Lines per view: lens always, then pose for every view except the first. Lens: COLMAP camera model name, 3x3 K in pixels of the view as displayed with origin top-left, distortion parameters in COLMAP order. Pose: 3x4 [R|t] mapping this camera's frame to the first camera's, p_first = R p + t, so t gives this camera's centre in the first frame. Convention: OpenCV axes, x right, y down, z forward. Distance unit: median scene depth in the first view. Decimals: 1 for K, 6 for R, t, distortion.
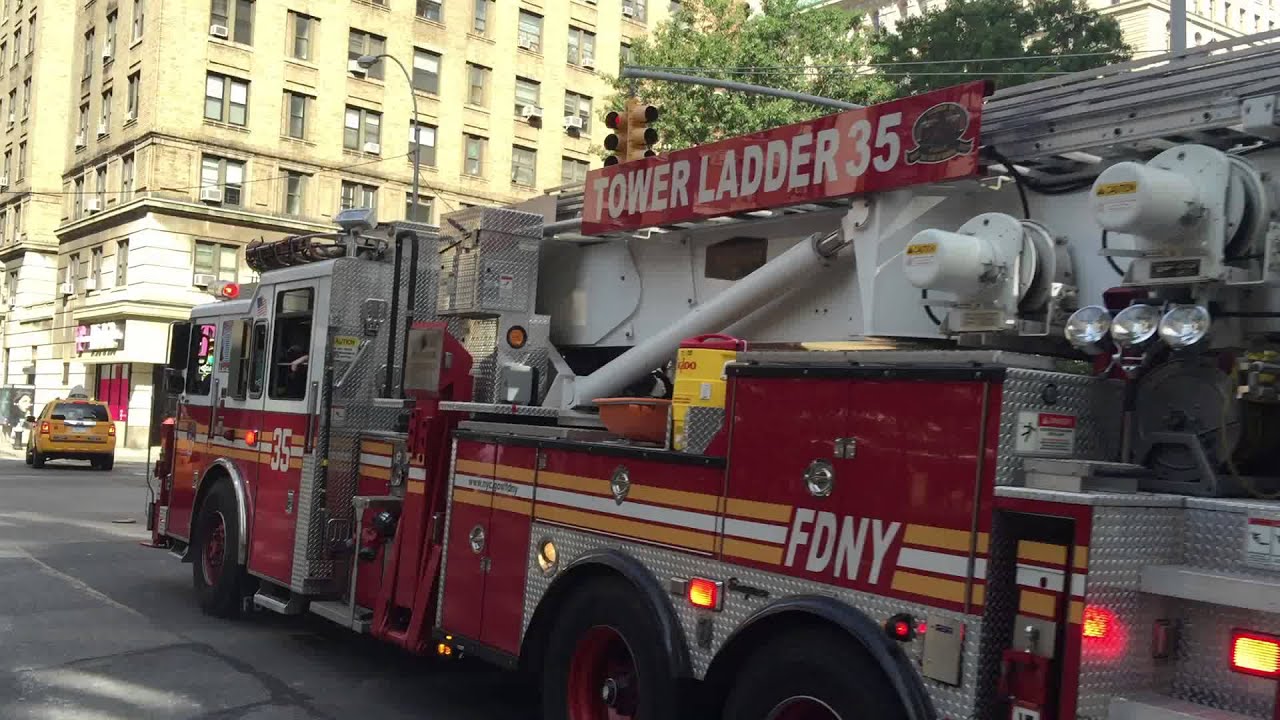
lens RADIAL K [[1527.0, 0, 640.0], [0, 1527.0, 360.0], [0, 0, 1]] dist [0.082953, -0.028351]
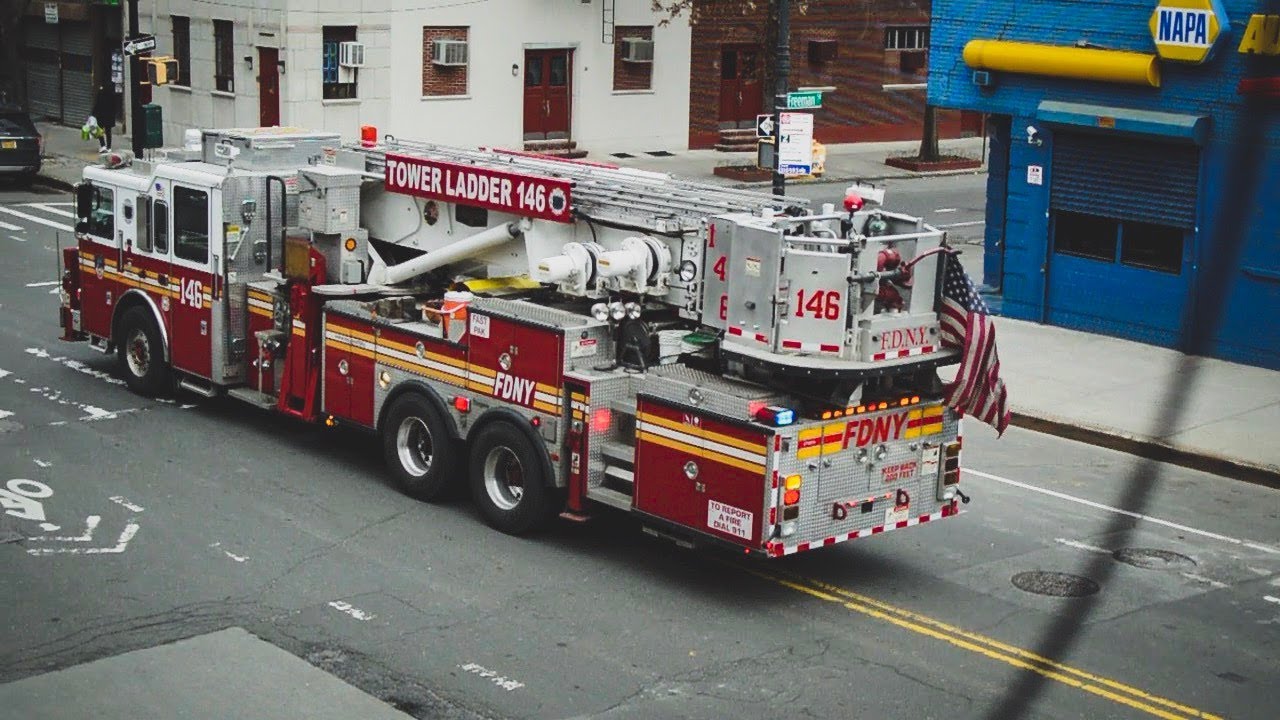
lens RADIAL K [[2788.7, 0, 640.0], [0, 2788.7, 360.0], [0, 0, 1]] dist [-1.059235, 0.261299]
pose [[0.992027, -0.079270, 0.097971, -0.082543], [0.054238, 0.970273, 0.235857, -0.747085], [-0.113755, -0.228662, 0.966837, -2.589693]]
